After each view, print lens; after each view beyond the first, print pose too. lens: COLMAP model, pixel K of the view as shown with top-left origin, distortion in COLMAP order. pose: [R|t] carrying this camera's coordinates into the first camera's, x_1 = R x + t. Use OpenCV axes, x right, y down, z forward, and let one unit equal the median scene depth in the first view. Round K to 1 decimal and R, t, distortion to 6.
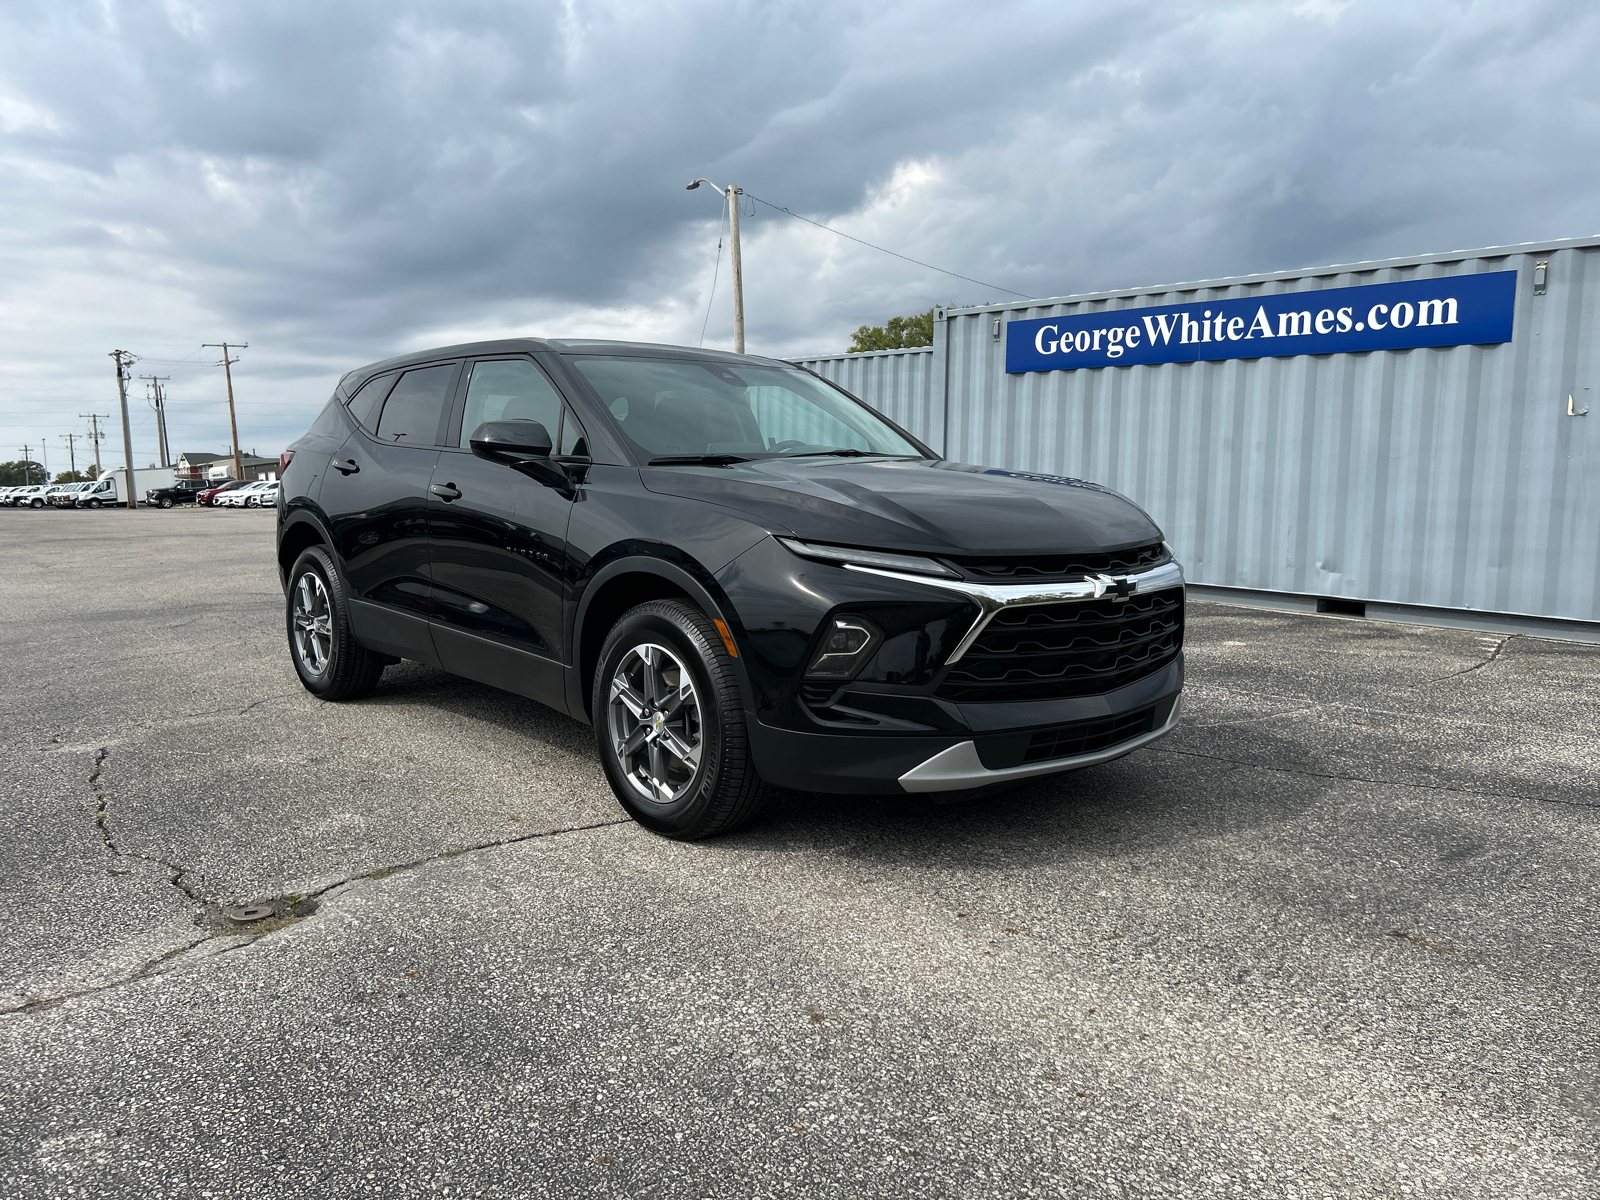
lens RADIAL K [[1196.9, 0, 800.0], [0, 1196.9, 600.0], [0, 0, 1]] dist [0.045924, -0.052652]
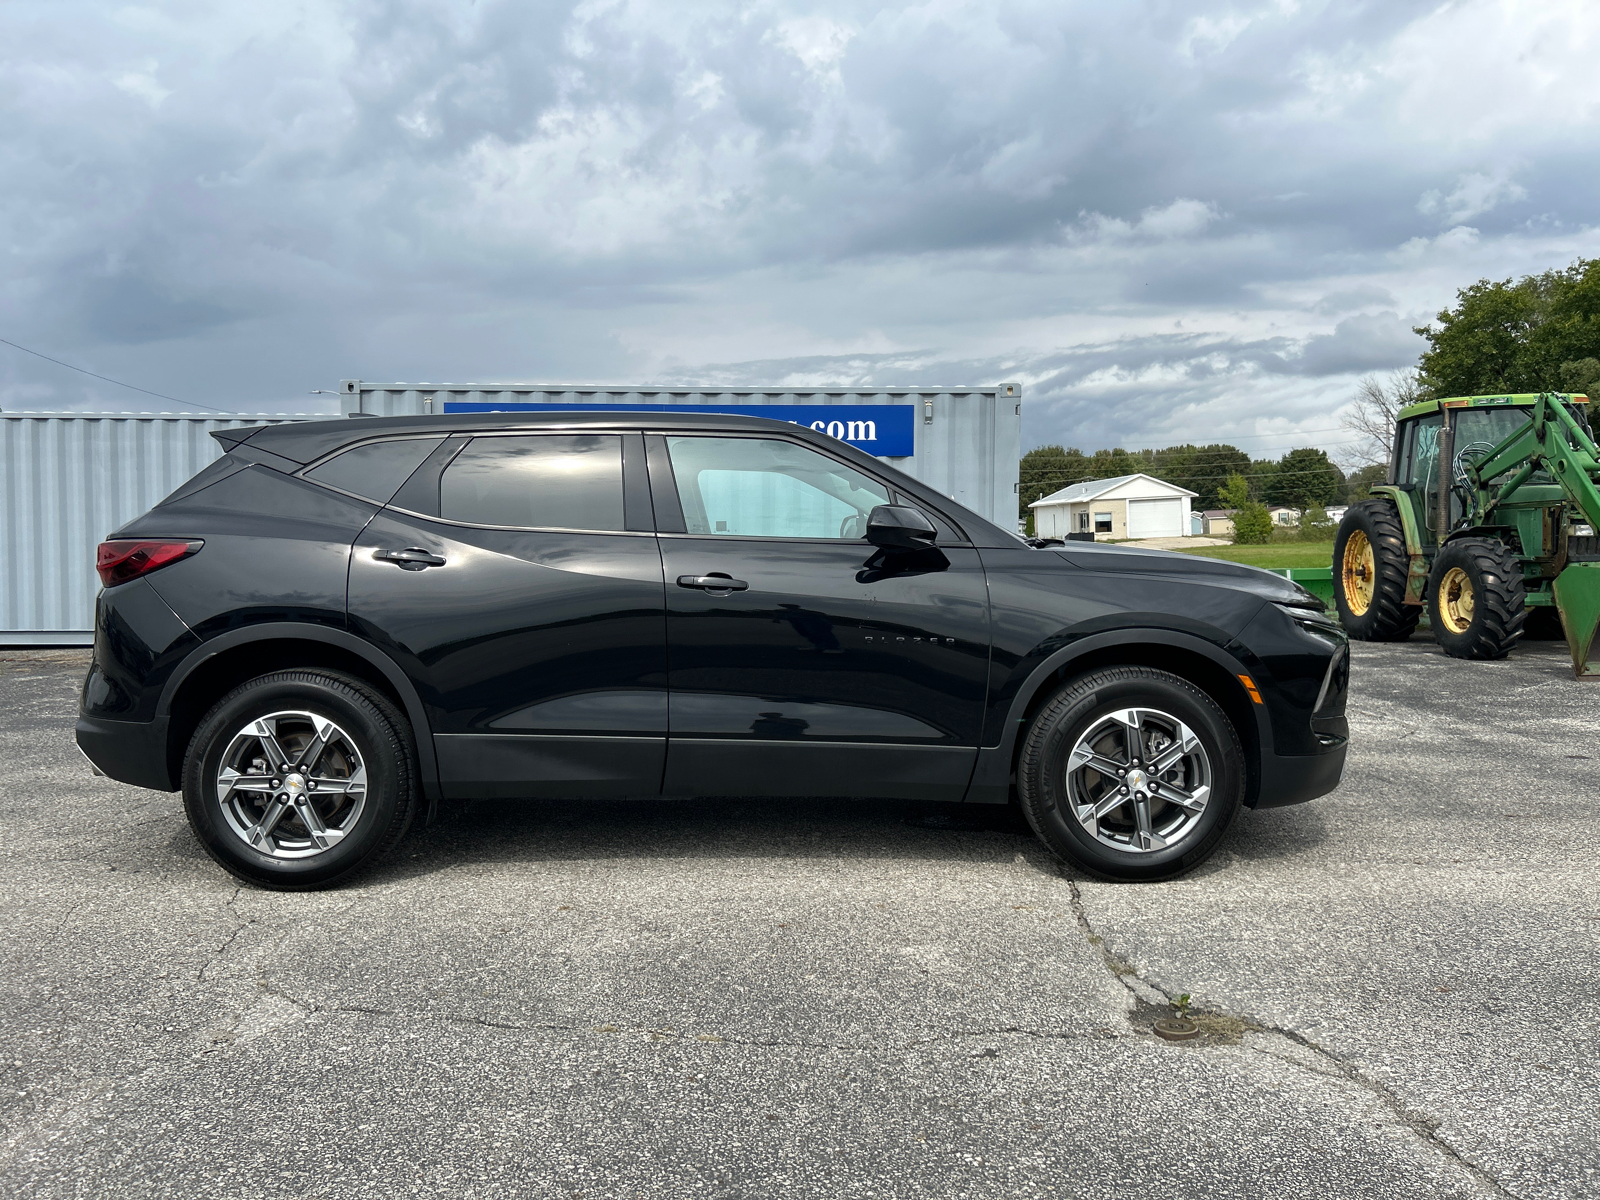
lens RADIAL K [[1191.6, 0, 800.0], [0, 1191.6, 600.0], [0, 0, 1]] dist [0.063036, -0.051975]
pose [[0.647394, -0.045739, 0.760782, -1.166298], [0.097736, 0.994938, -0.023352, -0.068637], [-0.755863, 0.089474, 0.648587, 0.502312]]
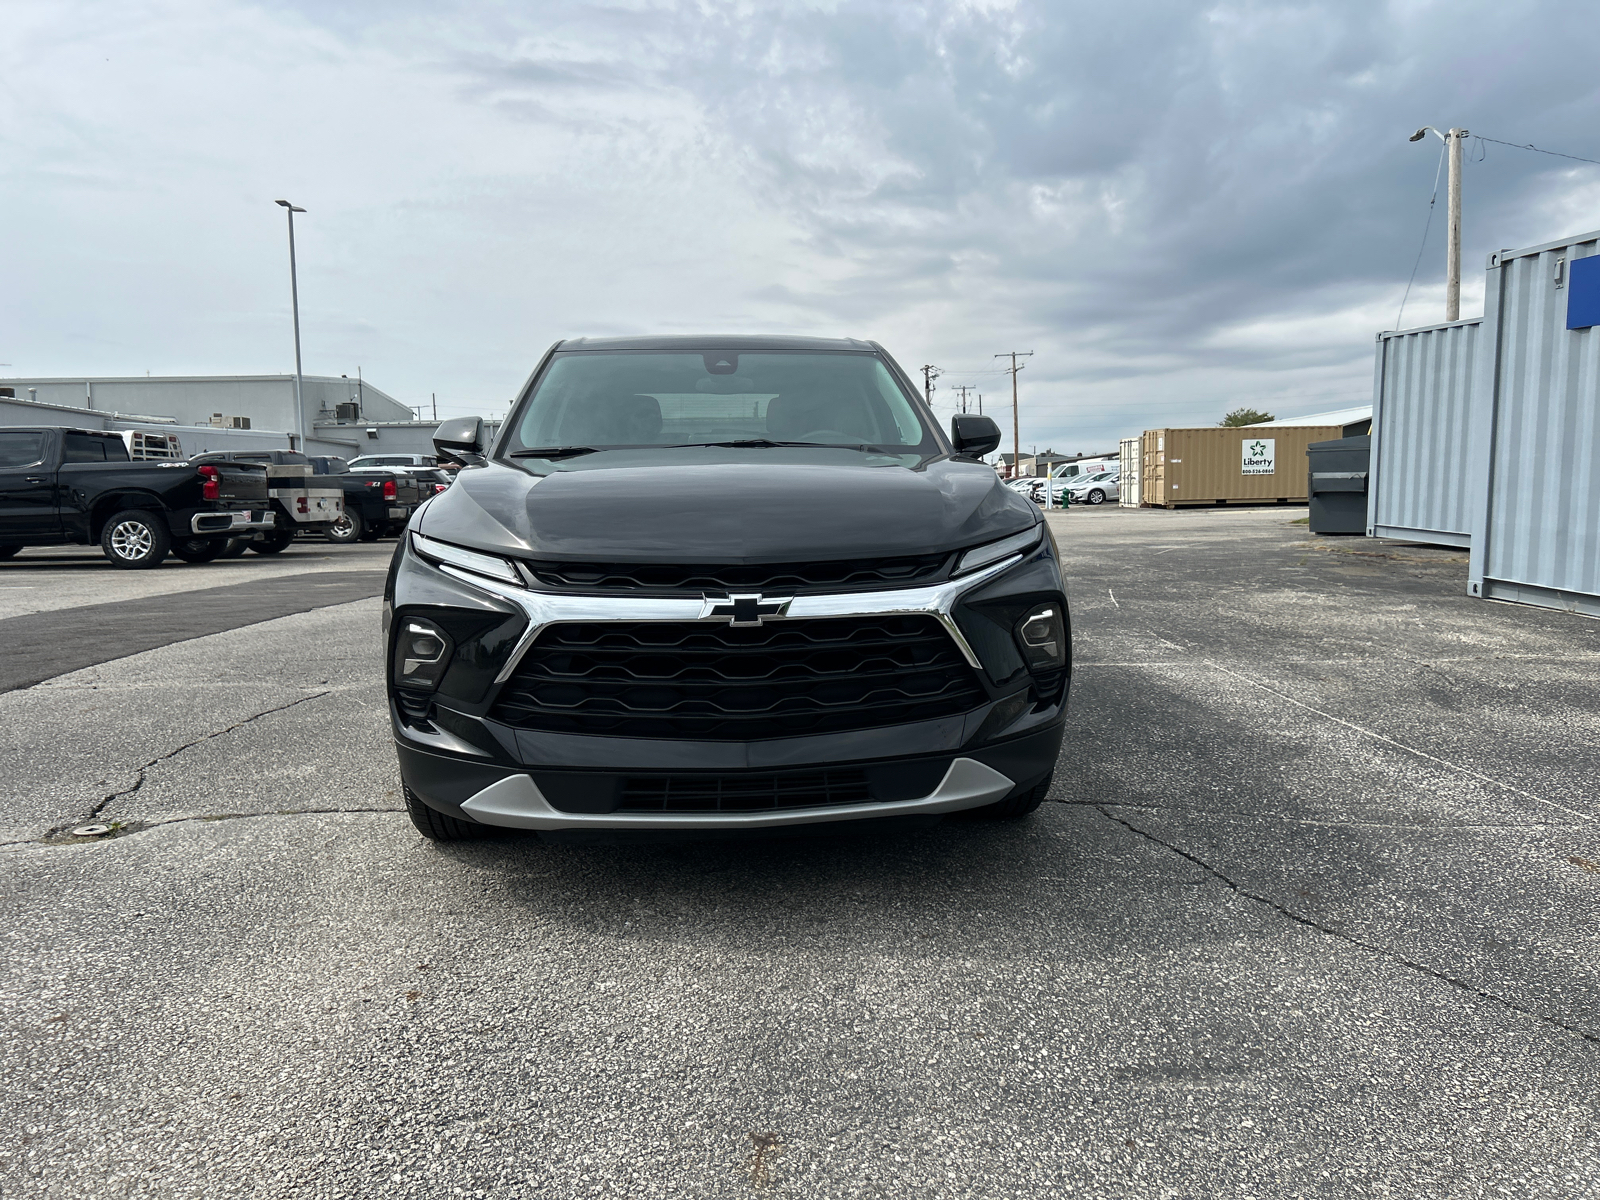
lens RADIAL K [[1196.5, 0, 804.9], [0, 1196.5, 596.0], [0, 0, 1]] dist [0.045859, -0.053223]
pose [[0.810178, 0.055729, -0.583528, 0.731263], [-0.056088, 0.998273, 0.017465, -0.033690], [0.583494, 0.018579, 0.811905, 0.375594]]
